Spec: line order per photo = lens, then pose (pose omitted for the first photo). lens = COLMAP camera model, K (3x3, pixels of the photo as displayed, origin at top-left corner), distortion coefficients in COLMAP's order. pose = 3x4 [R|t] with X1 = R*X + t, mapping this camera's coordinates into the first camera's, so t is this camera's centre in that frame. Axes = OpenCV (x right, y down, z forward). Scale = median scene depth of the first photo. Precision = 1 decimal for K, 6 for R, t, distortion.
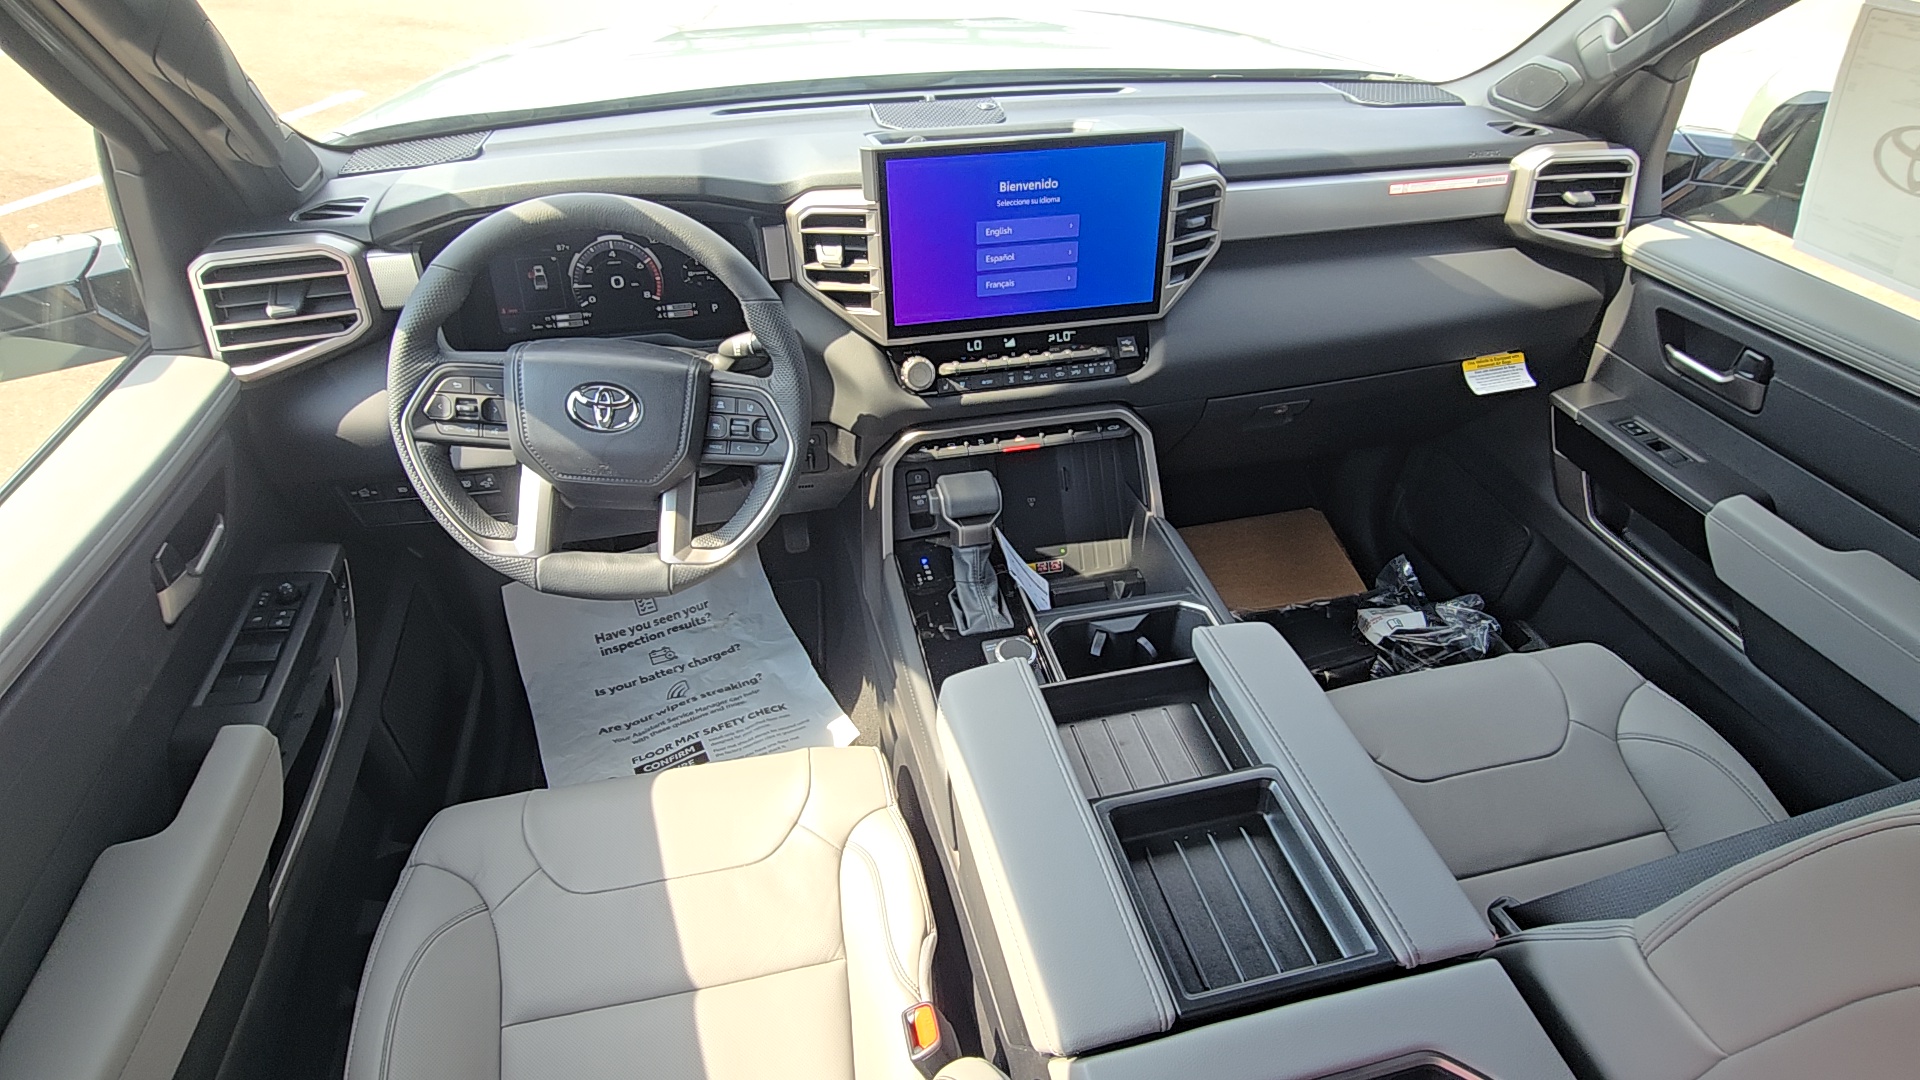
lens RADIAL K [[981.5, 0, 957.1], [0, 981.5, 587.3], [0, 0, 1]] dist [-0.000920, 0.000037]
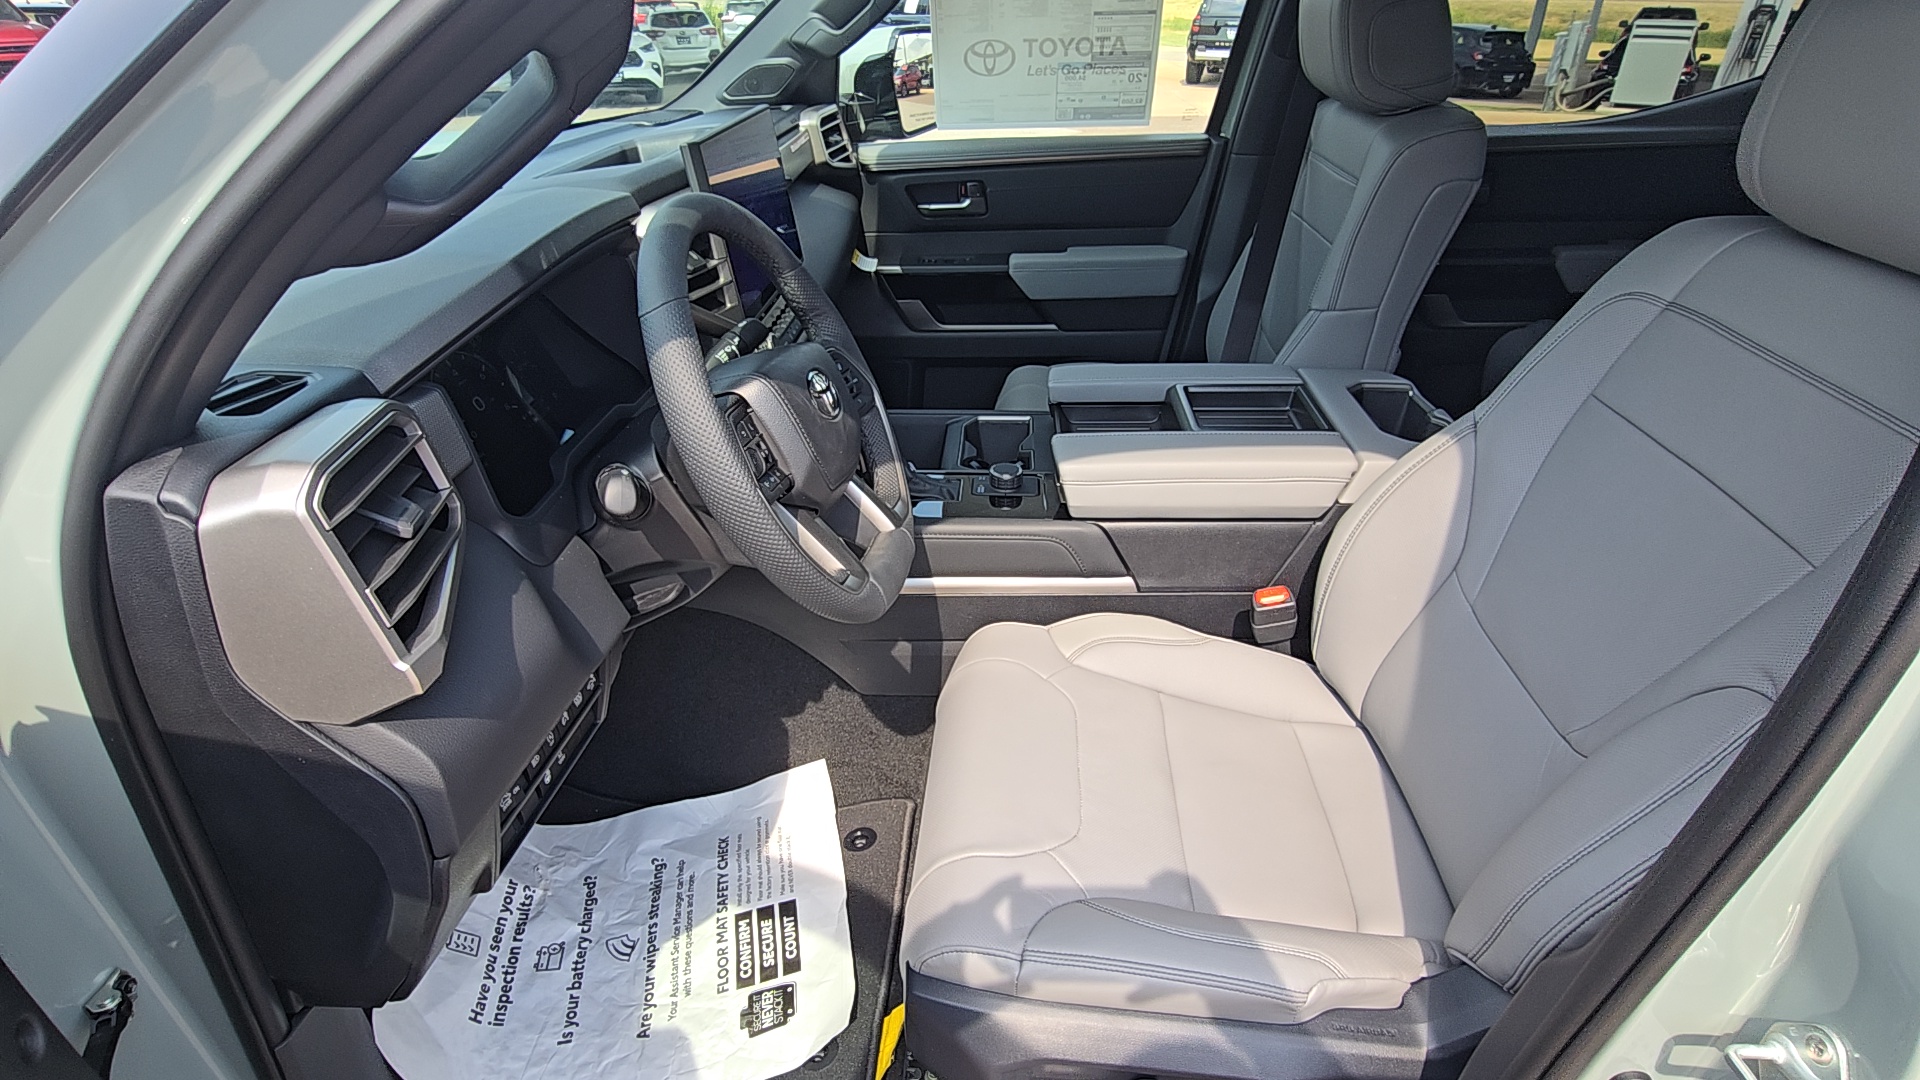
lens RADIAL K [[981.5, 0, 957.1], [0, 981.5, 587.3], [0, 0, 1]] dist [-0.000920, 0.000037]
pose [[0.264784, -0.524407, 0.809251, -0.885062], [0.639877, 0.723376, 0.259393, -0.165108], [-0.721420, 0.449138, 0.527094, 0.369056]]
